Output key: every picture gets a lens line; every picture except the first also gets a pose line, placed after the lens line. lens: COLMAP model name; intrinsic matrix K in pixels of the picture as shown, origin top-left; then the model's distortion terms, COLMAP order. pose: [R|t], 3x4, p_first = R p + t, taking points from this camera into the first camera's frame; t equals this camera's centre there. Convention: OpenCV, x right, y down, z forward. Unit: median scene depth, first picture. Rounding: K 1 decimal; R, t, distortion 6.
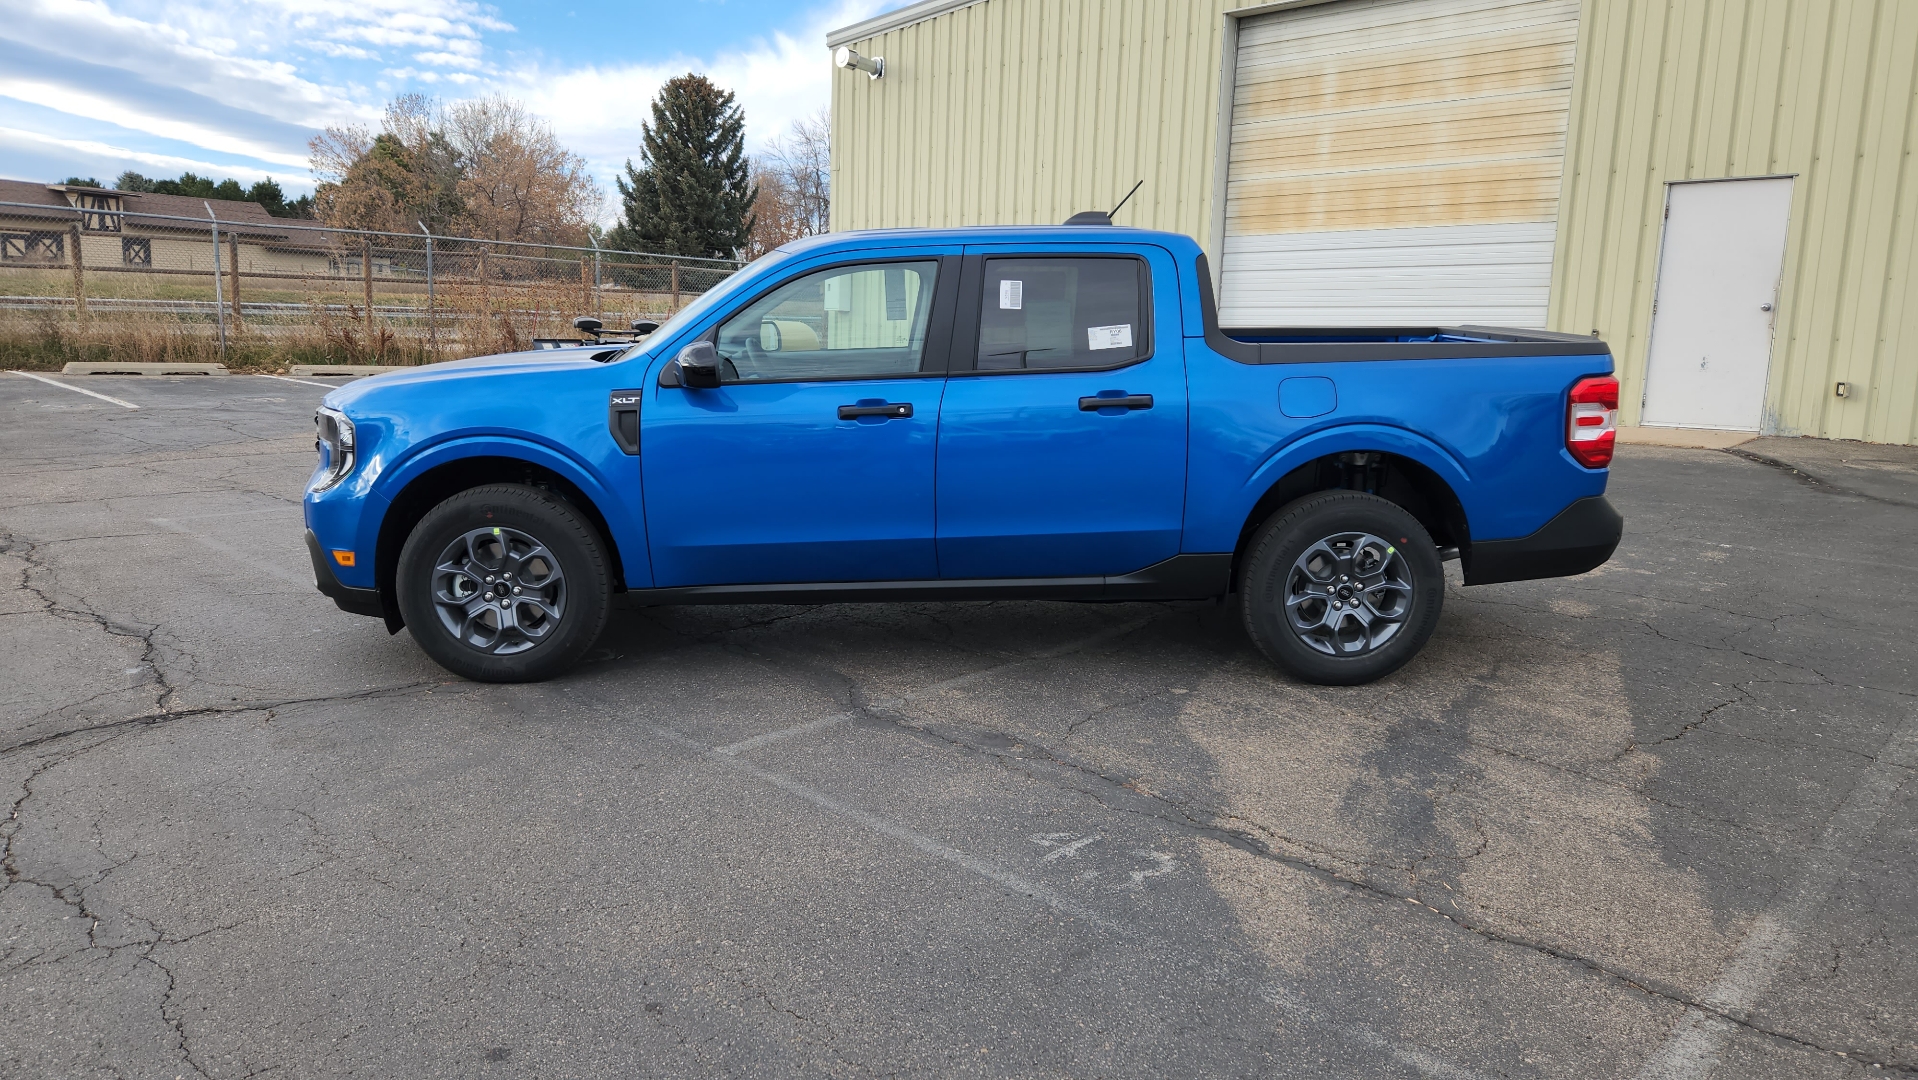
lens RADIAL K [[1244.4, 0, 917.2], [0, 1244.4, 537.1], [0, 0, 1]] dist [0.070982, -0.055510]
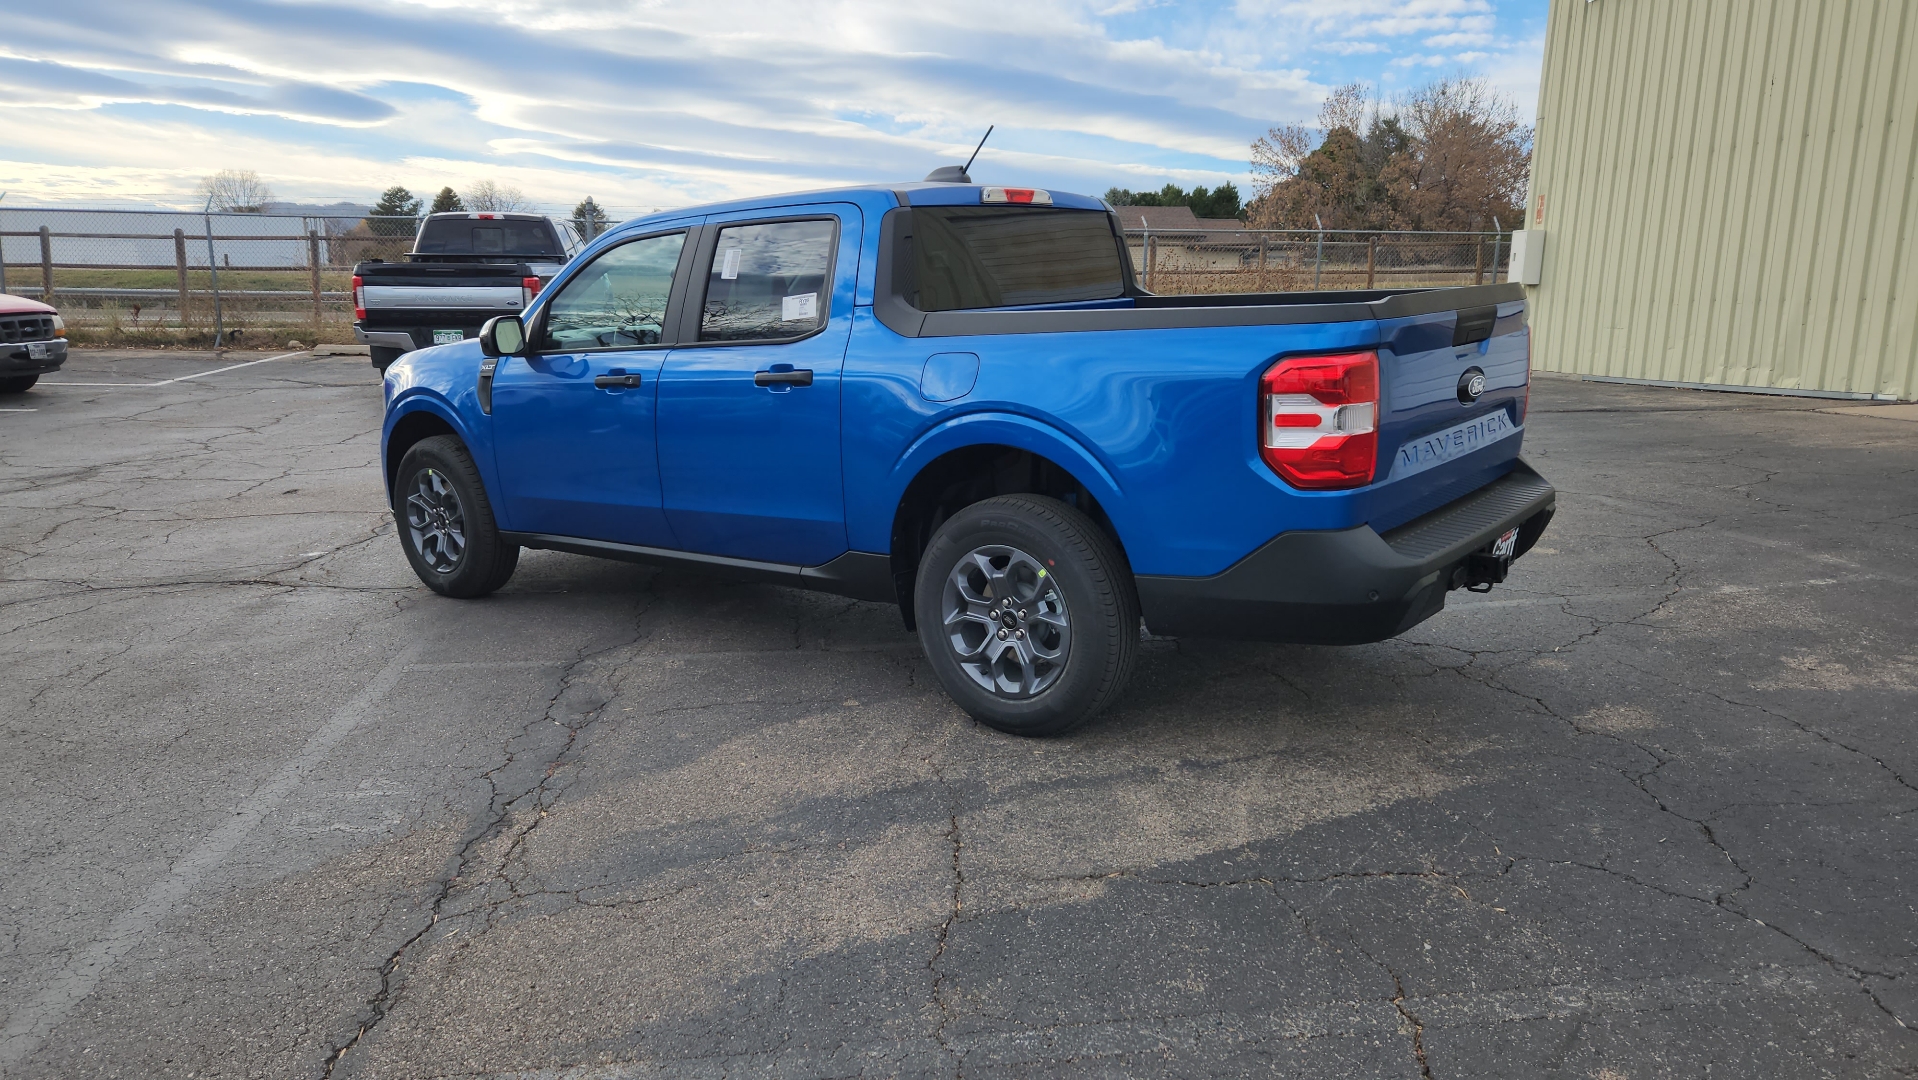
lens RADIAL K [[1247.5, 0, 929.1], [0, 1247.5, 544.3], [0, 0, 1]] dist [0.072411, -0.055066]
pose [[0.764490, 0.102807, -0.636385, 0.820160], [-0.093754, 0.994437, 0.048023, -0.038601], [0.637782, 0.022950, 0.769875, 0.348054]]
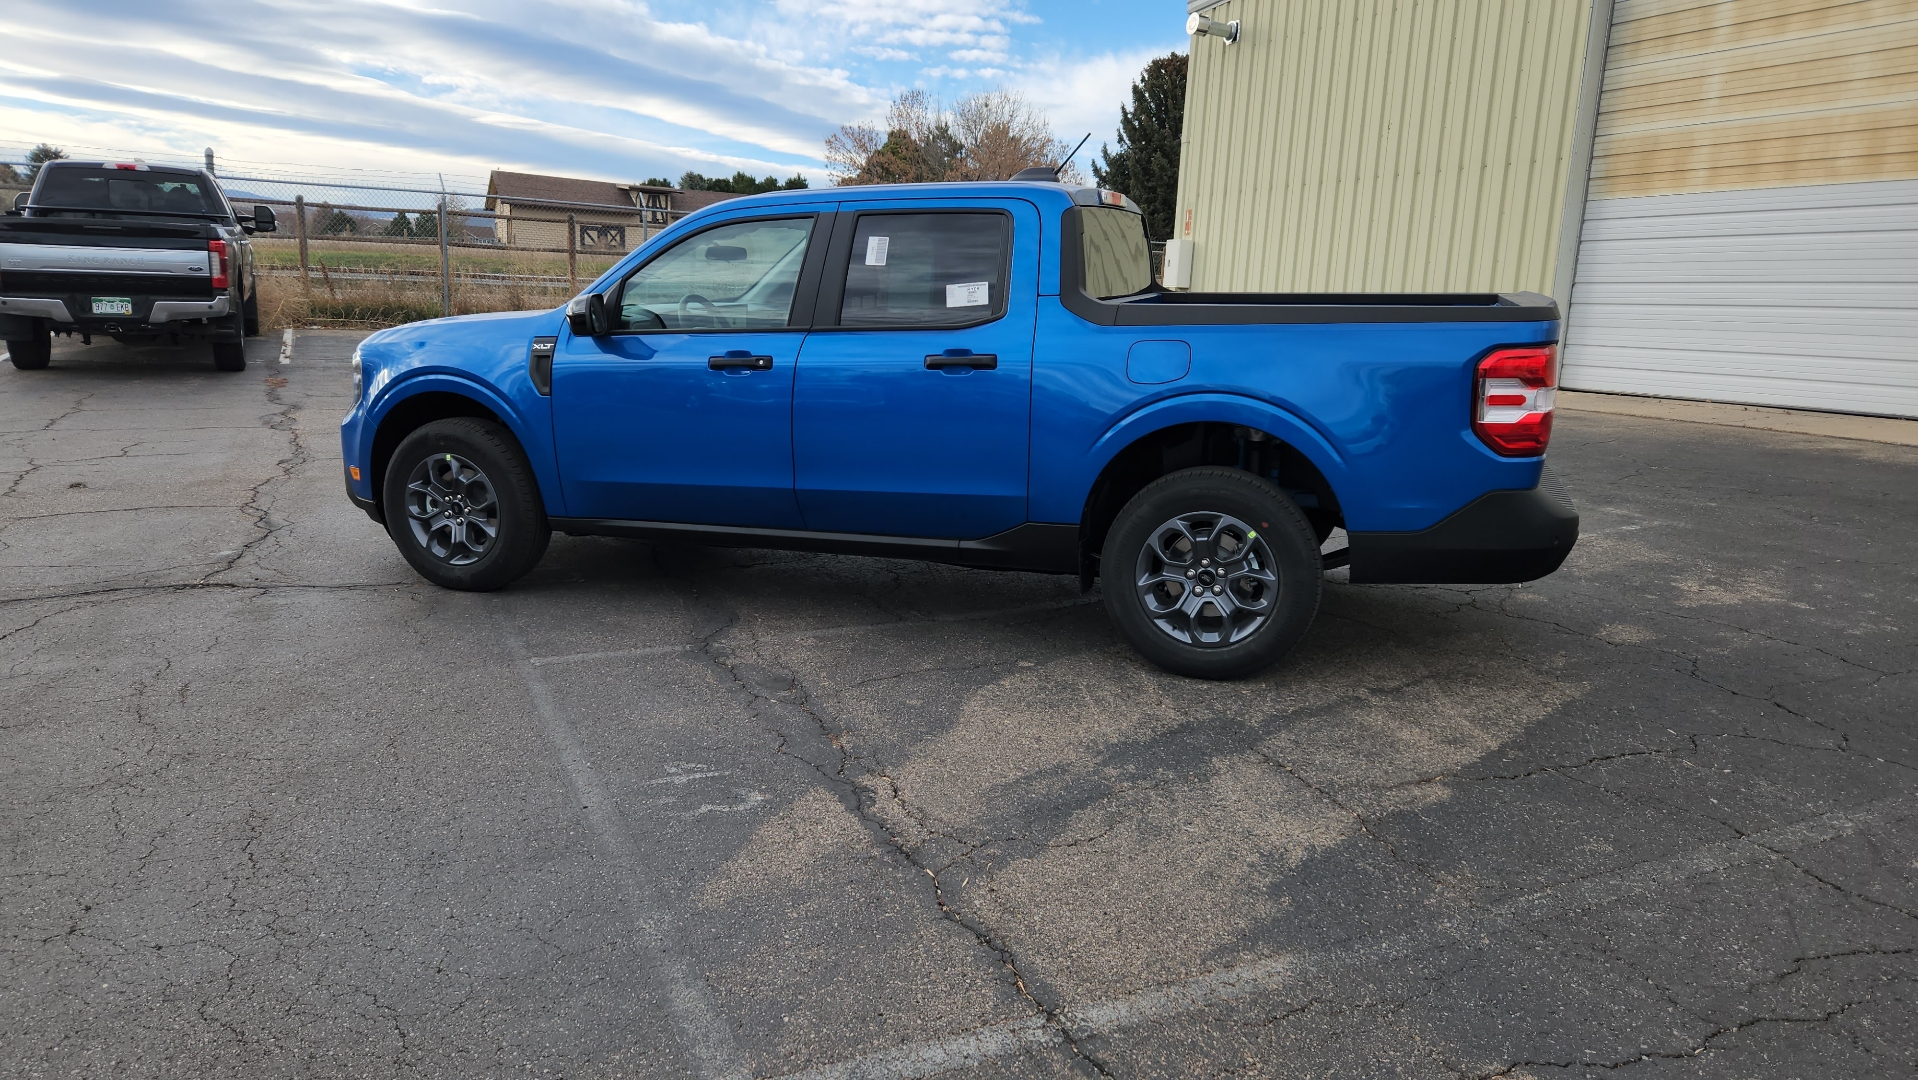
lens RADIAL K [[1244.4, 0, 917.2], [0, 1244.4, 537.1], [0, 0, 1]] dist [0.070982, -0.055510]
pose [[0.930588, 0.078120, -0.357636, 0.474432], [-0.073465, 0.996943, 0.026607, 0.005935], [0.358621, 0.001514, 0.933482, 0.071895]]
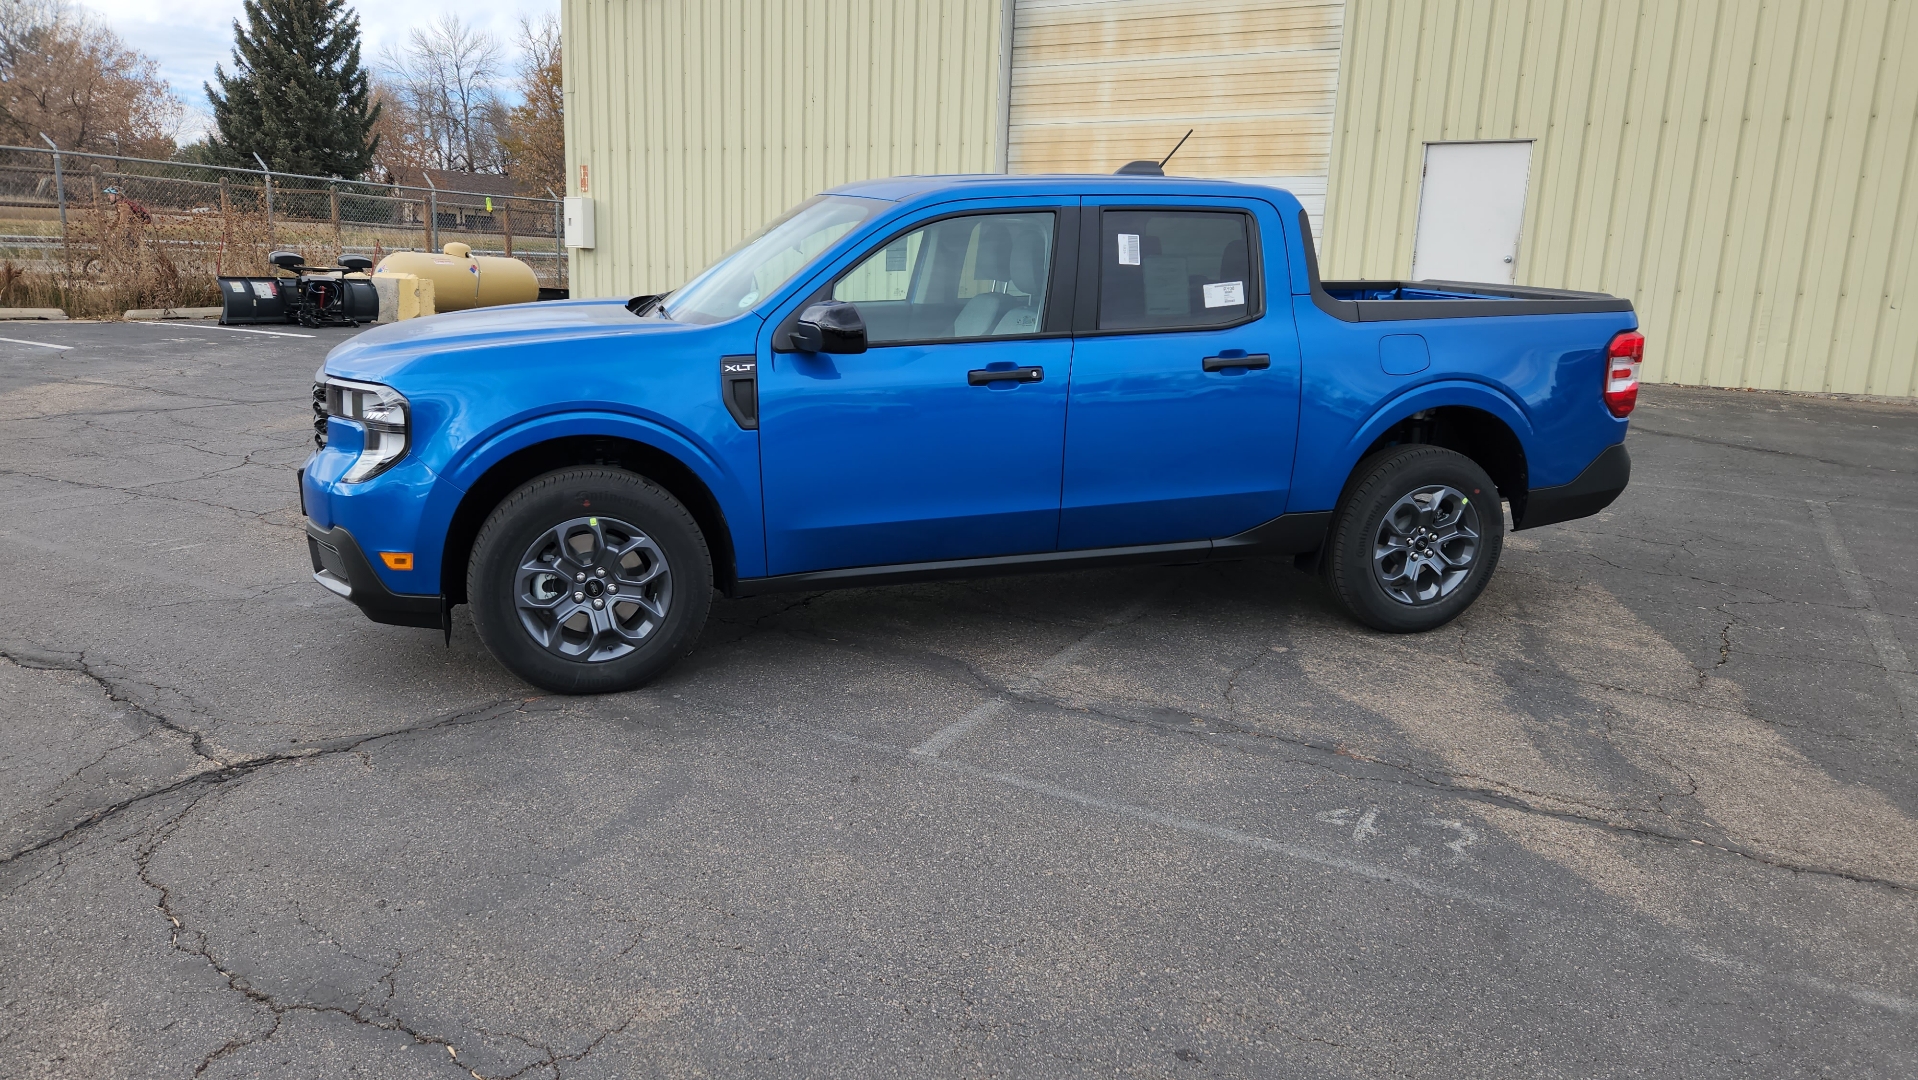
lens RADIAL K [[1250.2, 0, 907.1], [0, 1250.2, 554.3], [0, 0, 1]] dist [0.069800, -0.057777]
pose [[0.965487, -0.050910, 0.255428, -0.339899], [0.035545, 0.997290, 0.064417, -0.029616], [-0.258015, -0.053115, 0.964680, 0.103997]]
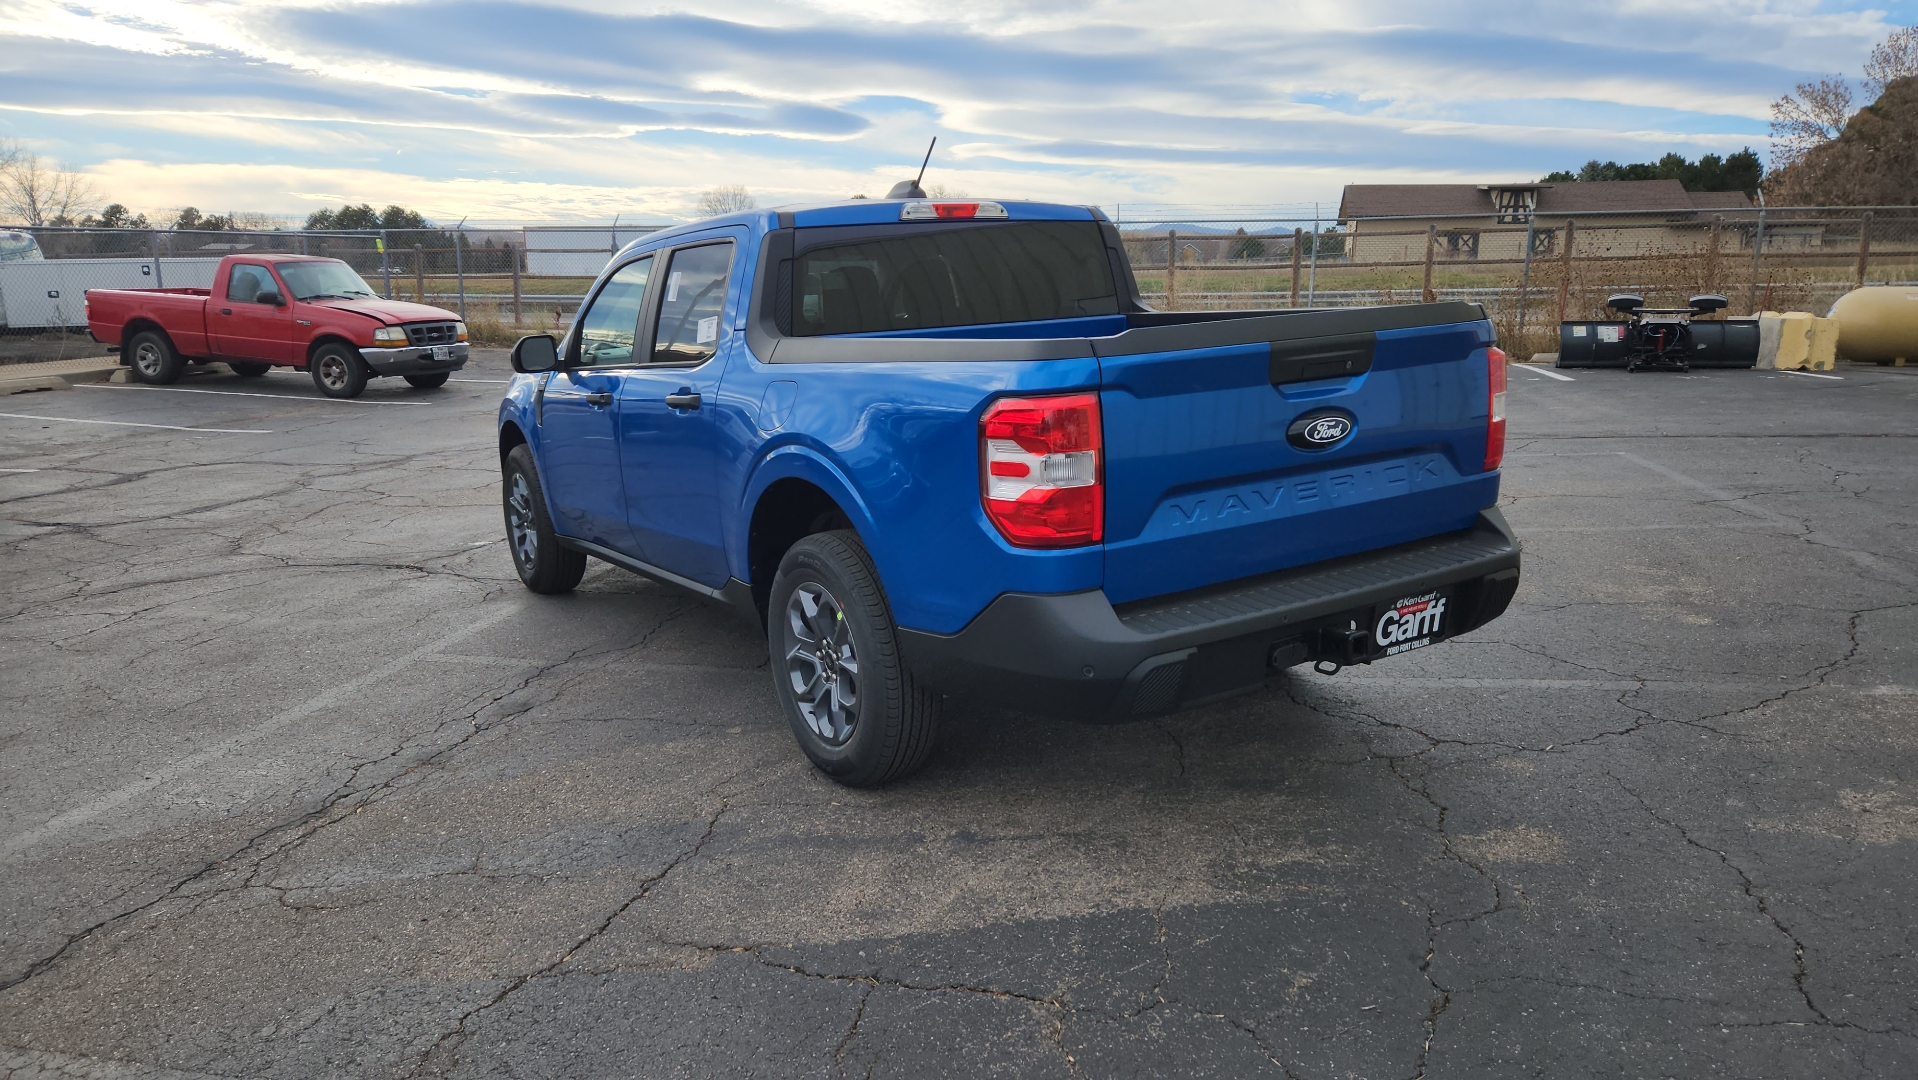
lens RADIAL K [[1255.5, 0, 939.0], [0, 1255.5, 542.1], [0, 0, 1]] dist [0.074127, -0.060049]
pose [[0.519221, 0.137645, -0.843483, 1.032385], [-0.124517, 0.988598, 0.084677, -0.103539], [0.845521, 0.061061, 0.530440, 0.648327]]
